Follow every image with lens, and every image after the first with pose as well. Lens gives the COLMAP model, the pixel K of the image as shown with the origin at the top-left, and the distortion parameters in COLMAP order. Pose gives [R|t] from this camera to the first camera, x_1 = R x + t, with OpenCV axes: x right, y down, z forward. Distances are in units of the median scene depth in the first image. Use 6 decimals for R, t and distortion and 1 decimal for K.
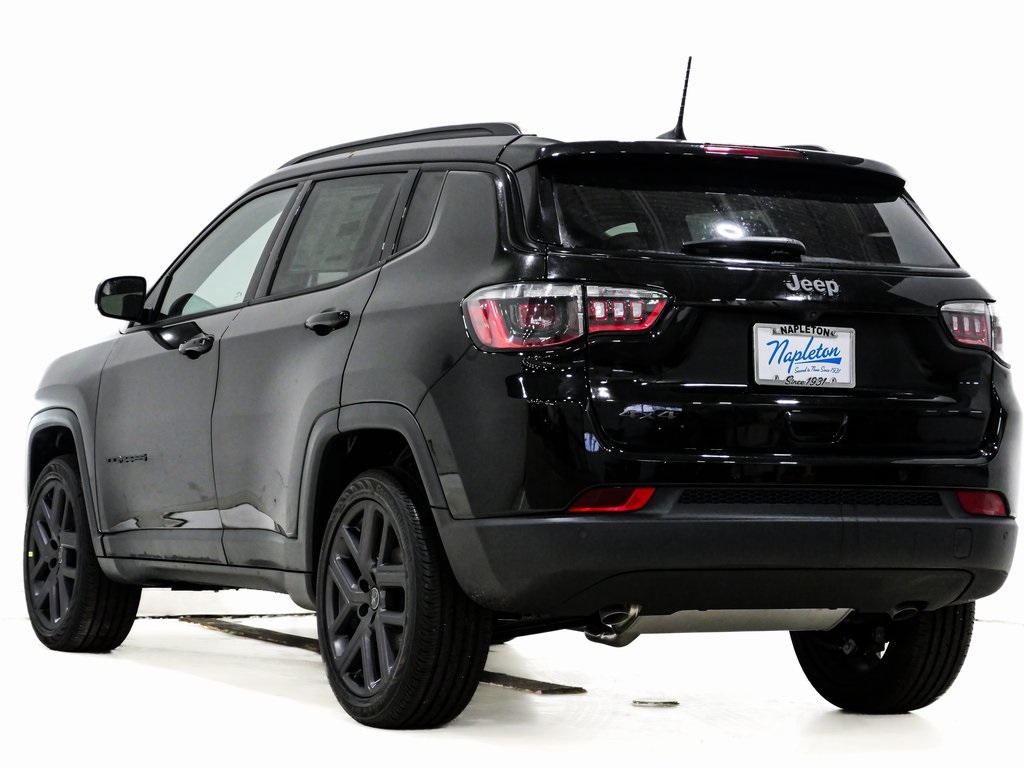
lens RADIAL K [[2752.6, 0, 507.4], [0, 2752.6, 378.4], [0, 0, 1]] dist [0.113952, 0.000000]
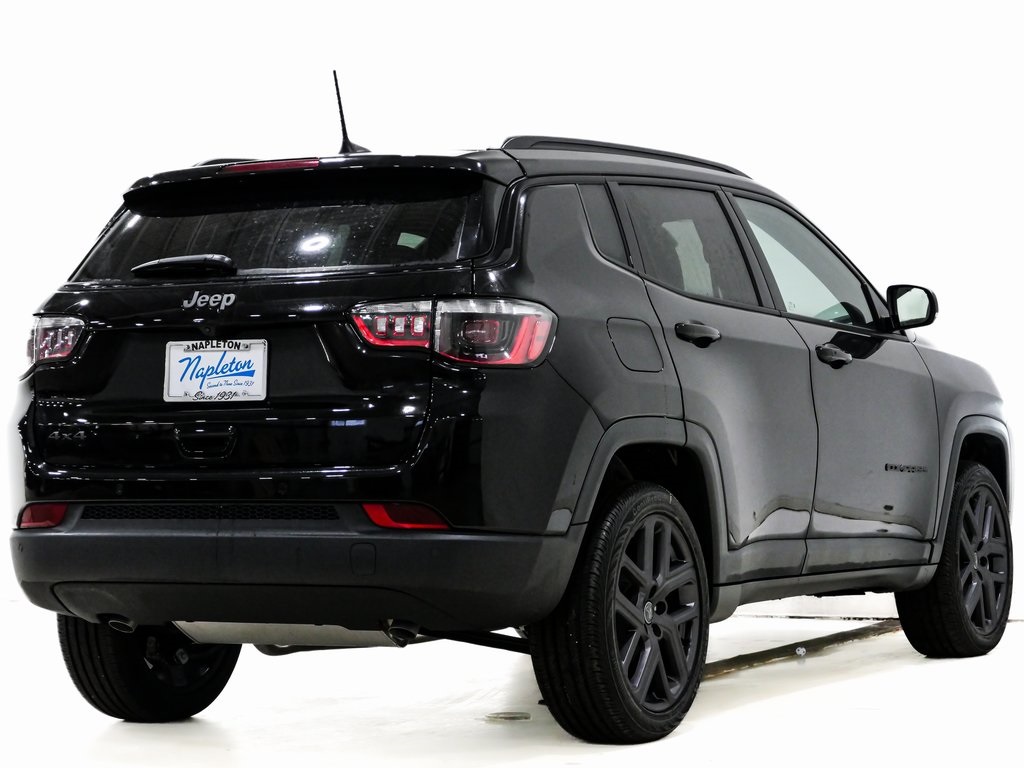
lens RADIAL K [[2914.4, 0, 512.5], [0, 2914.4, 390.7], [0, 0, 1]] dist [-0.094585, 0.000000]
pose [[0.563470, -0.041635, -0.825087, 1.039527], [0.039038, 0.998955, -0.023748, 0.028347], [0.825213, -0.018829, 0.564507, 0.492955]]
